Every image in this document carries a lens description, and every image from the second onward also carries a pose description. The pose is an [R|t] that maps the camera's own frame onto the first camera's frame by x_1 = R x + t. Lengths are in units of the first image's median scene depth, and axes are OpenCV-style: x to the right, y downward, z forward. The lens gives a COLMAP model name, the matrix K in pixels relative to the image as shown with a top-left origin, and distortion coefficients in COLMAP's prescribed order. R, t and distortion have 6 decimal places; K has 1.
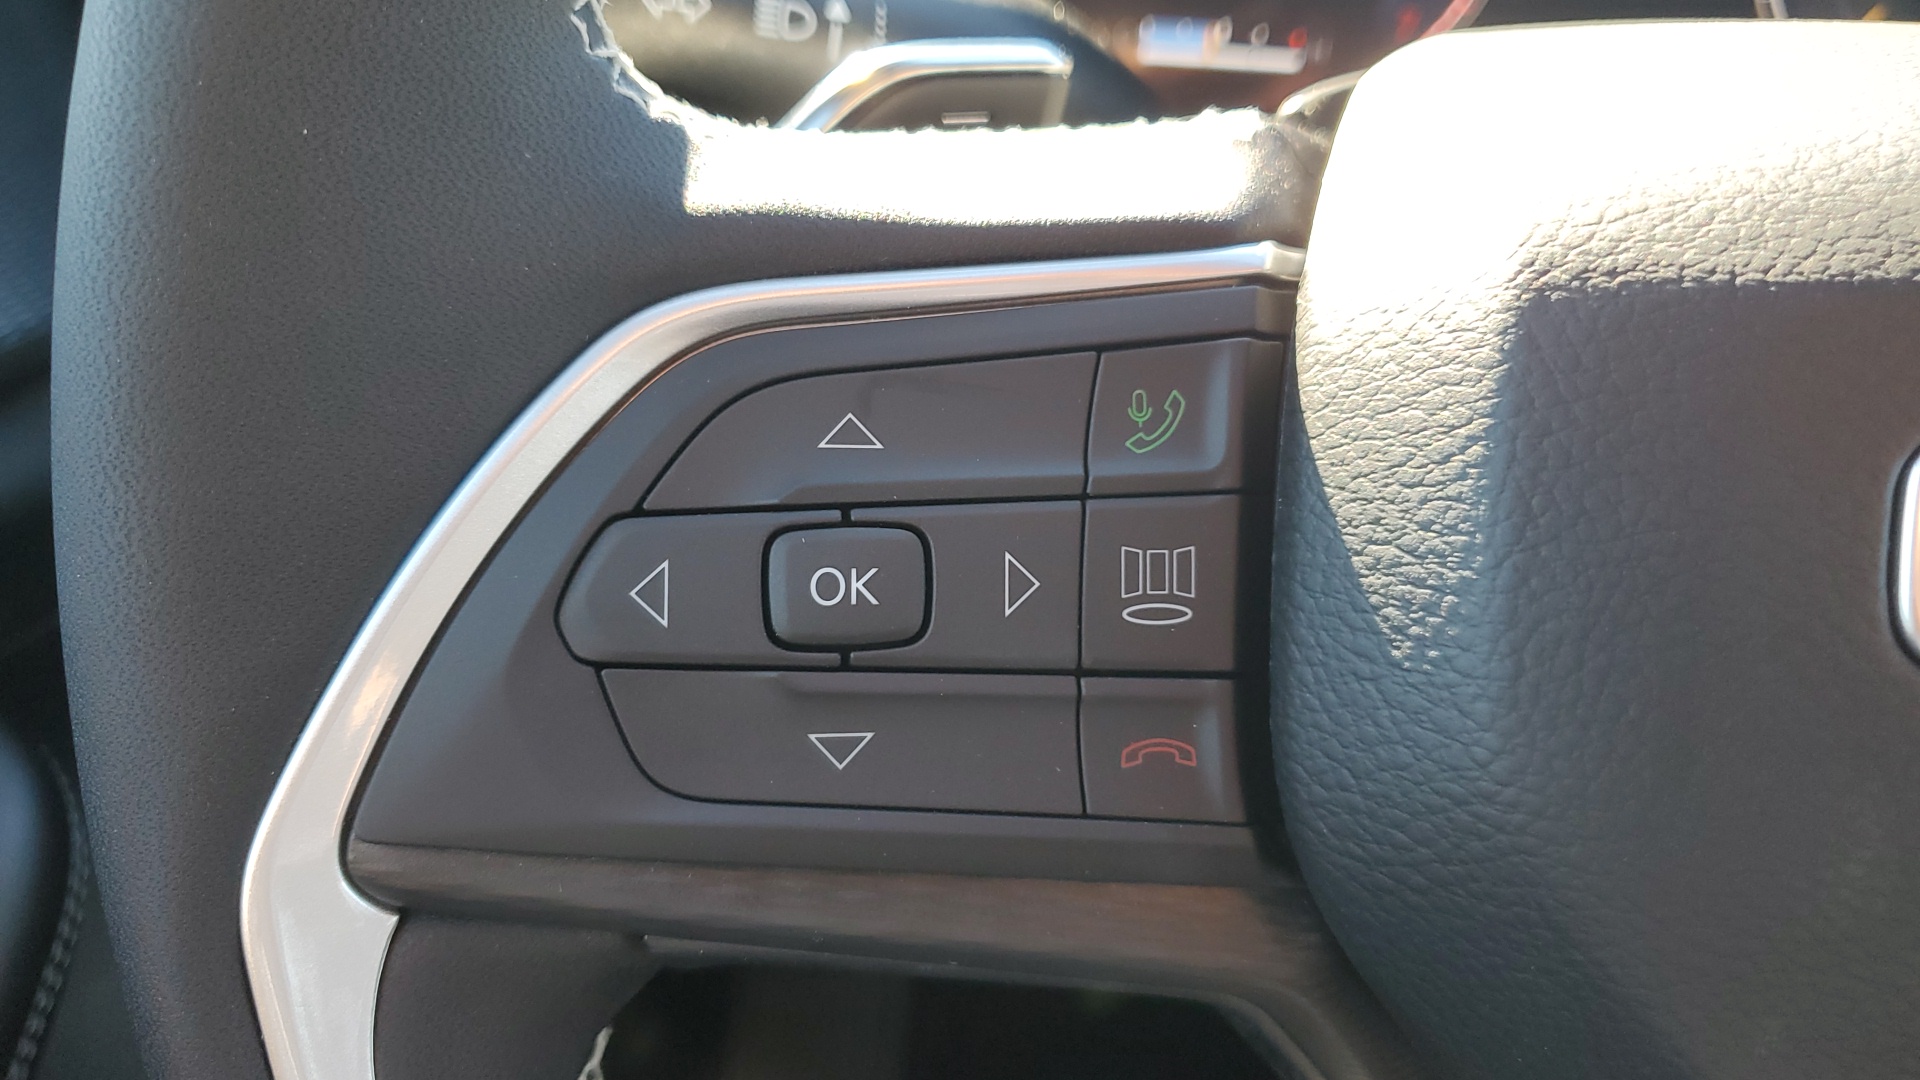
lens RADIAL K [[1537.0, 0, 960.0], [0, 1537.0, 540.0], [0, 0, 1]] dist [0.119123, -0.267623]
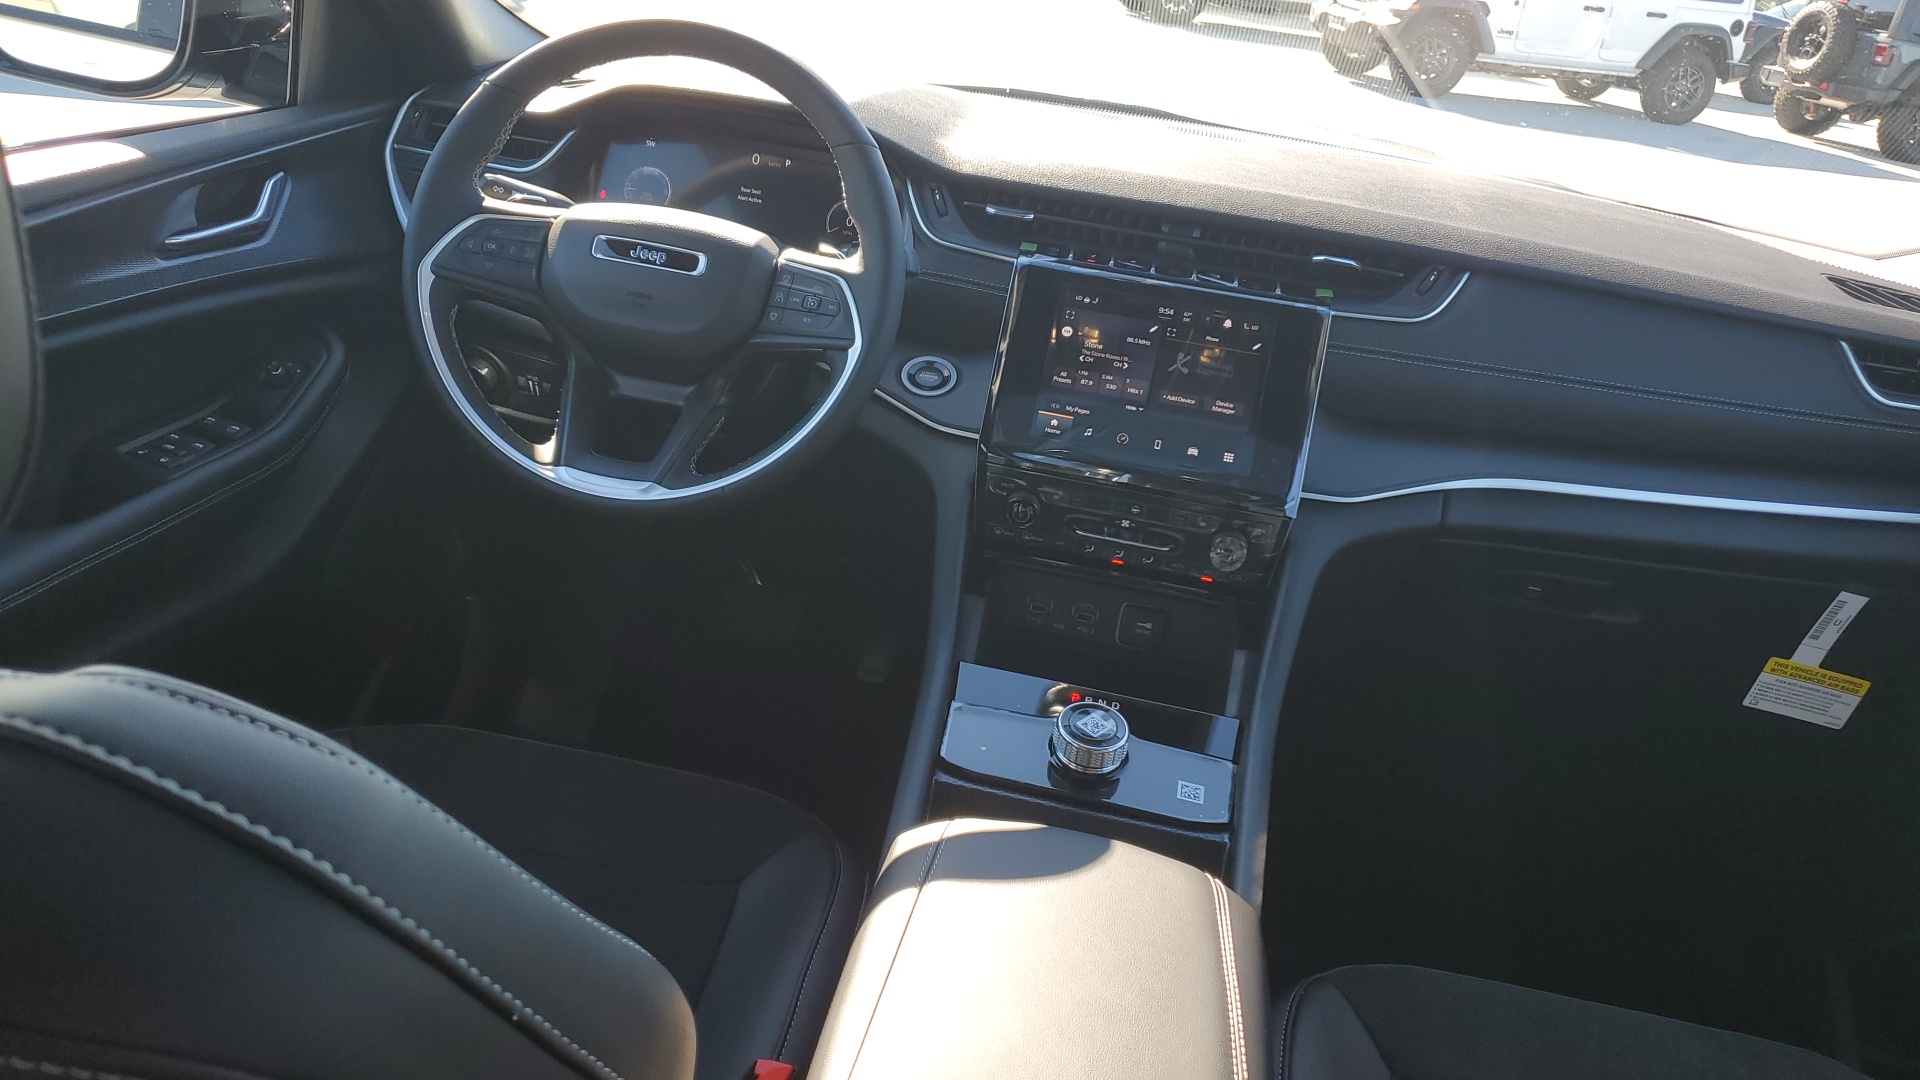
lens RADIAL K [[1558.7, 0, 934.4], [0, 1558.7, 535.6], [0, 0, 1]] dist [0.148109, -0.304453]
pose [[0.993674, 0.107303, -0.033129, 2.863023], [-0.111646, 0.975733, -0.188363, 3.007732], [0.012113, 0.190870, 0.981541, -7.377351]]
